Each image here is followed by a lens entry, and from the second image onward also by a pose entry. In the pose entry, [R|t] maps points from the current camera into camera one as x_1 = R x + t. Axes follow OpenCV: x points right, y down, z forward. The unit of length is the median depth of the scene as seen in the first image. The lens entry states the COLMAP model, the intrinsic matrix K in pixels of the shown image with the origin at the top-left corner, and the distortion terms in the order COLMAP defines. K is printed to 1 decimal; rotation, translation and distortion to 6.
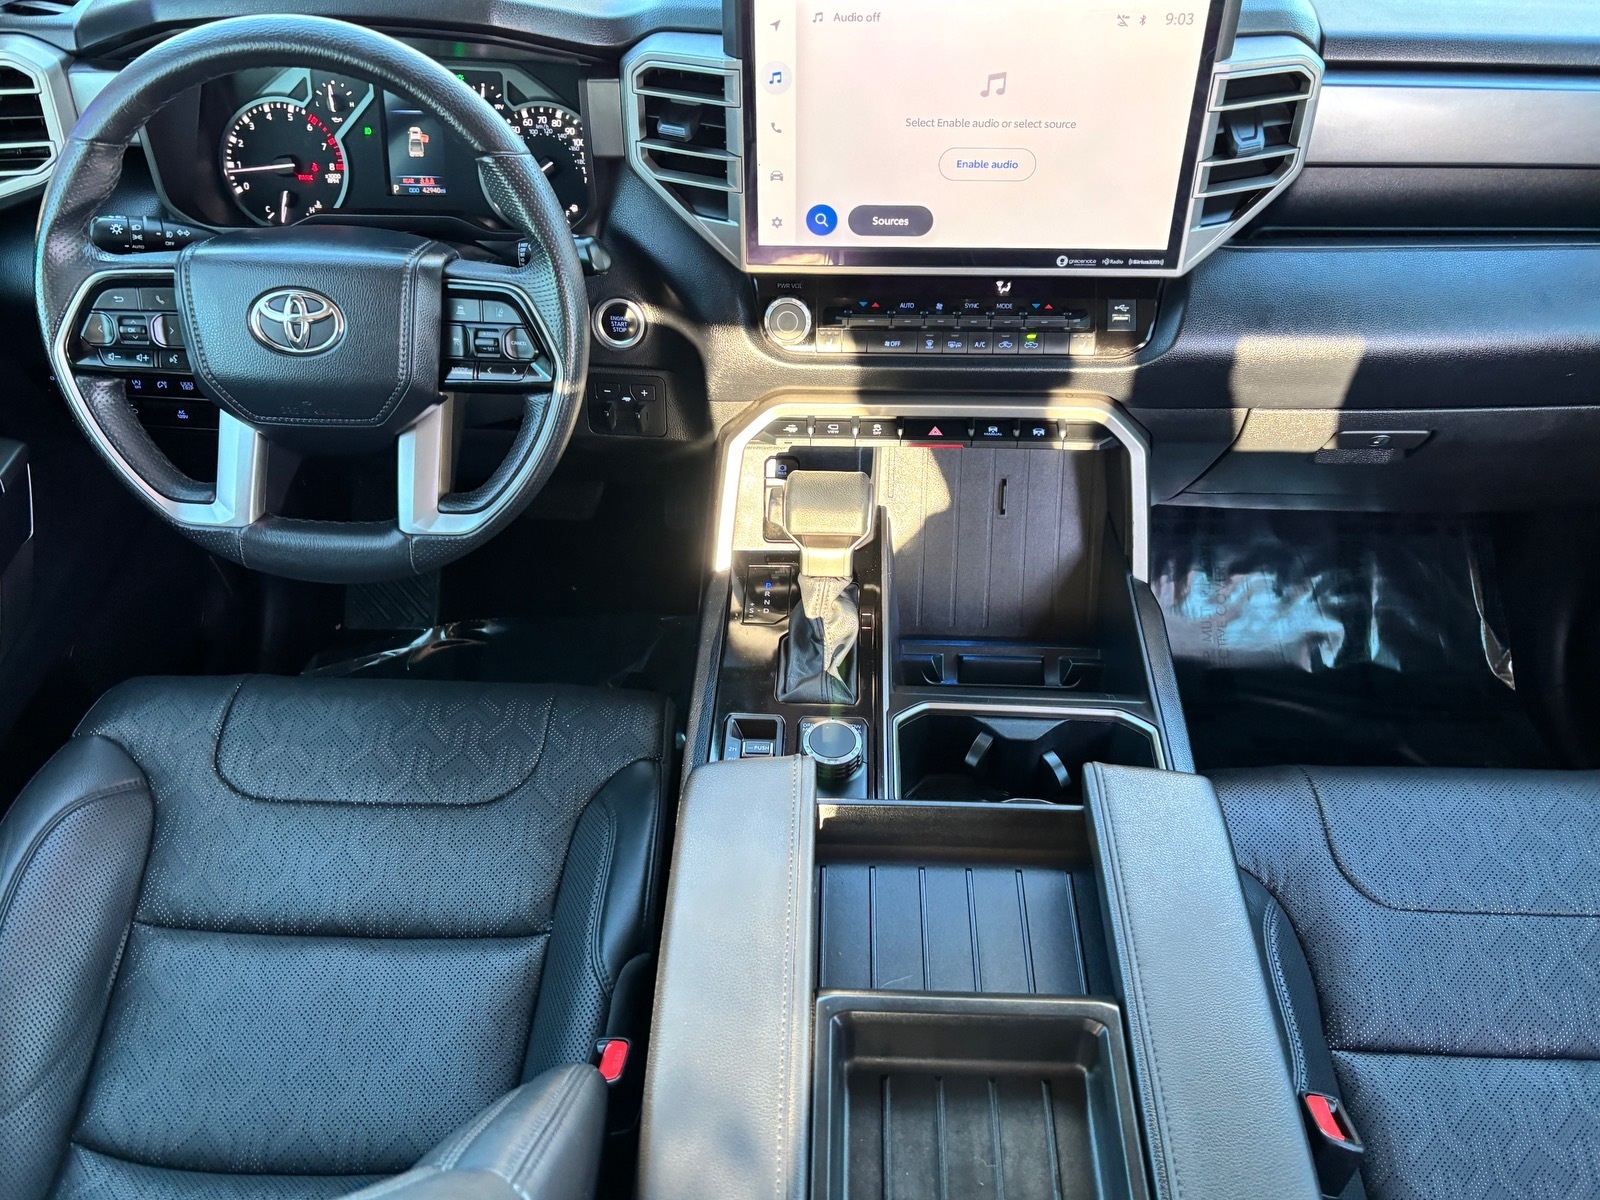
lens RADIAL K [[1341.3, 0, 795.1], [0, 1341.3, 616.3], [0, 0, 1]] dist [0.027949, -0.019795]
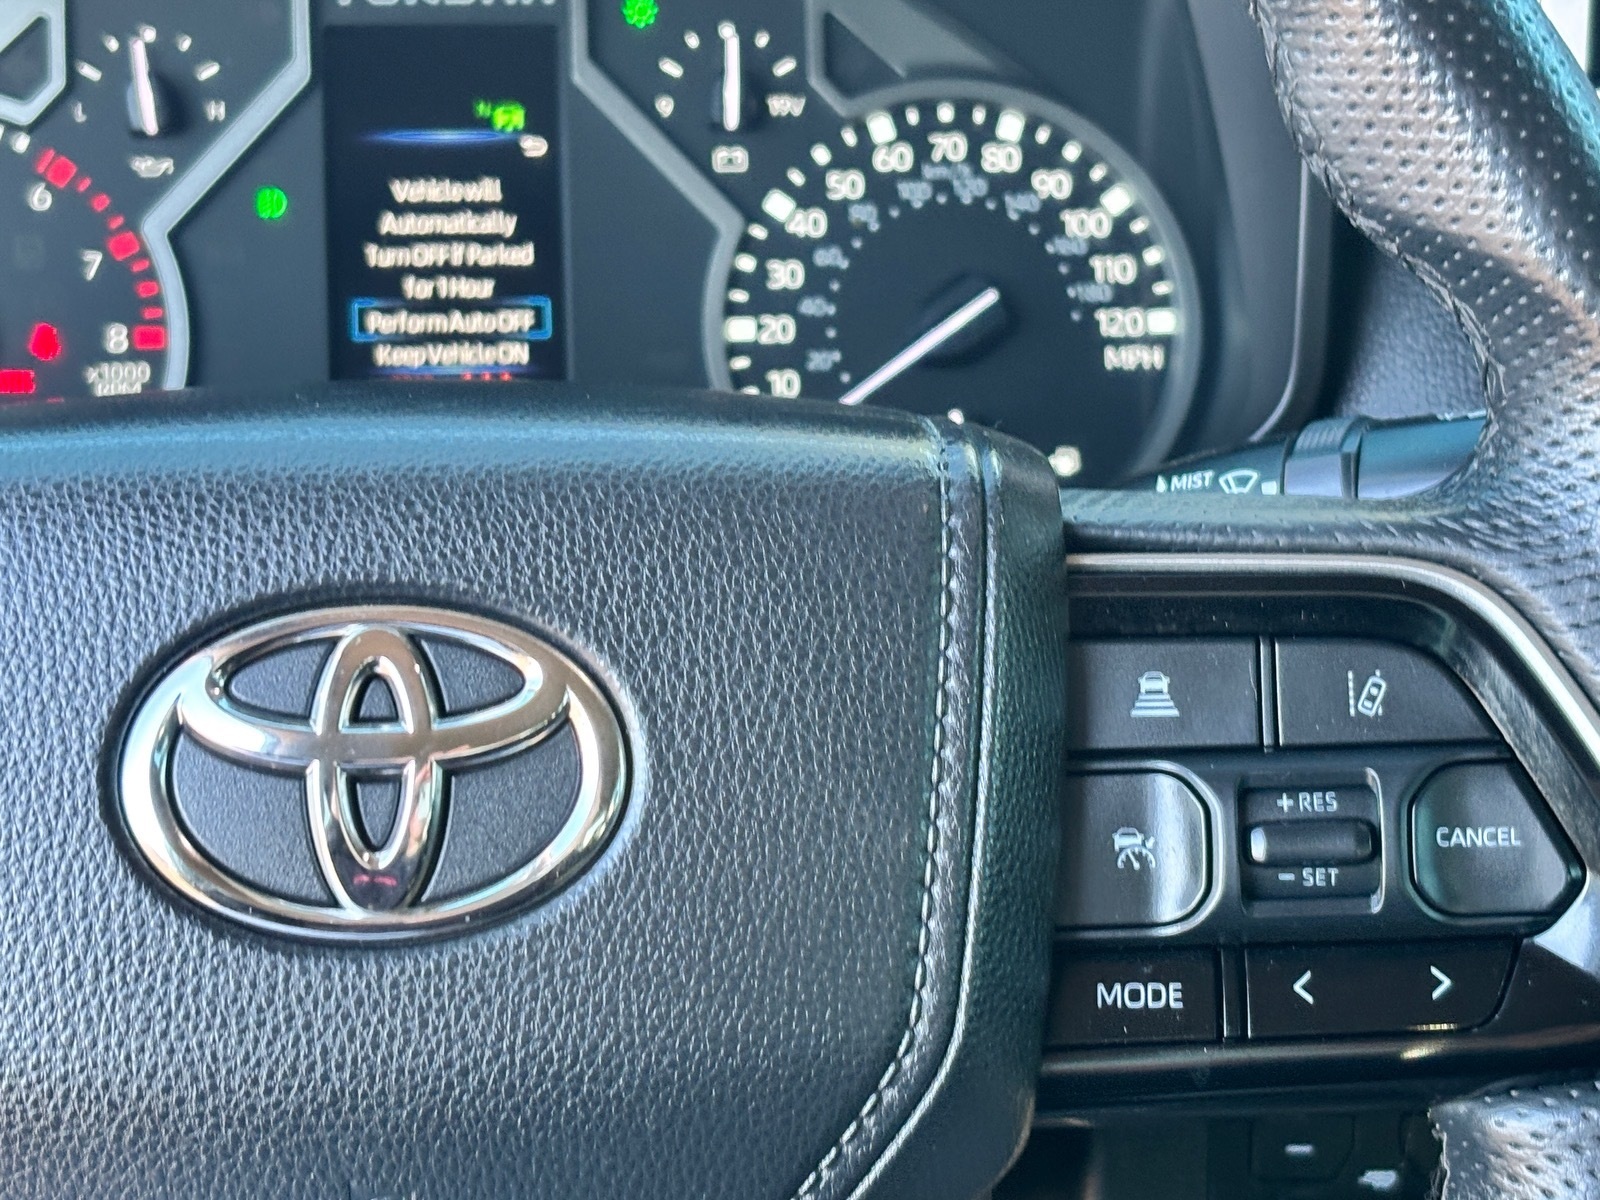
lens RADIAL K [[3121.5, 0, 846.5], [0, 3121.5, 590.9], [0, 0, 1]] dist [0.128447, 0.000000]
pose [[0.991453, -0.033929, 0.125972, -0.315566], [0.079058, 0.924355, -0.373254, -0.063830], [-0.103779, 0.380023, 0.919137, 0.510424]]
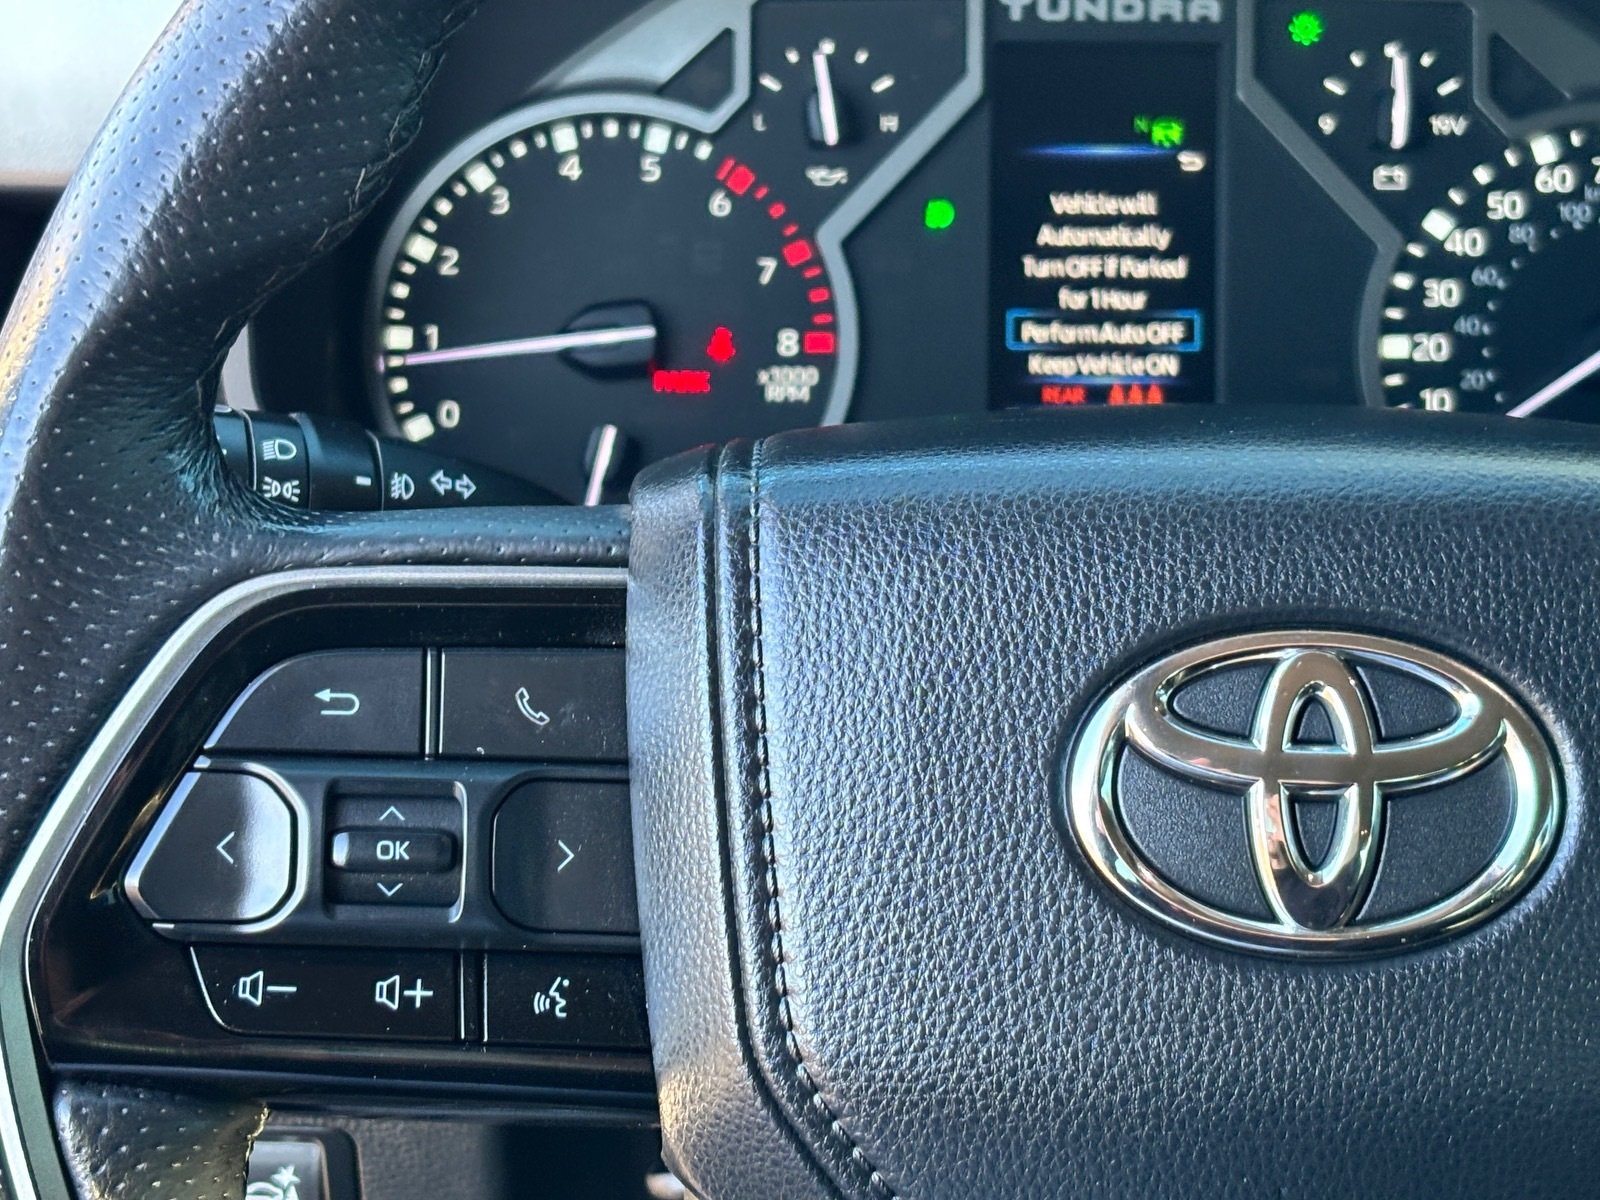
lens RADIAL K [[3121.5, 0, 789.2], [0, 3121.5, 592.2], [0, 0, 1]] dist [0.128447, 0.000000]
pose [[0.999403, 0.001250, 0.034515, -0.405583], [0.011698, 0.928030, -0.372321, -0.068304], [-0.032497, 0.372503, 0.927462, 0.503969]]
